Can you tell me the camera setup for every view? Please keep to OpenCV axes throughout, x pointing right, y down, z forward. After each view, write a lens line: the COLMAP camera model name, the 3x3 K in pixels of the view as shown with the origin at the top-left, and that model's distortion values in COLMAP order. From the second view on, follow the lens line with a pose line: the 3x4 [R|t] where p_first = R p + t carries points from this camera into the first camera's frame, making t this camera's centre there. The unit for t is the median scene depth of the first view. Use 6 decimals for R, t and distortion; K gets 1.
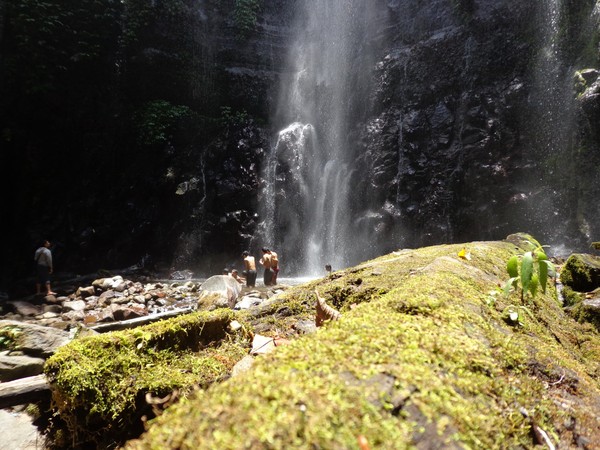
lens RADIAL K [[463.3, 0, 300.0], [0, 463.3, 225.0], [0, 0, 1]] dist [0.000597, -0.001791]
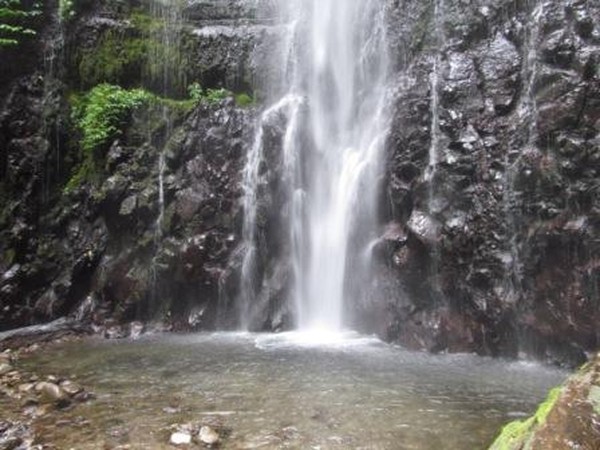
lens RADIAL K [[509.6, 0, 300.0], [0, 509.6, 205.0], [0, 0, 1]] dist [-0.006299, -0.004094]
pose [[0.972990, -0.059537, -0.223036, 0.175709], [0.057113, 0.998218, -0.017306, -0.051508], [0.223669, 0.004101, 0.974656, 0.304333]]
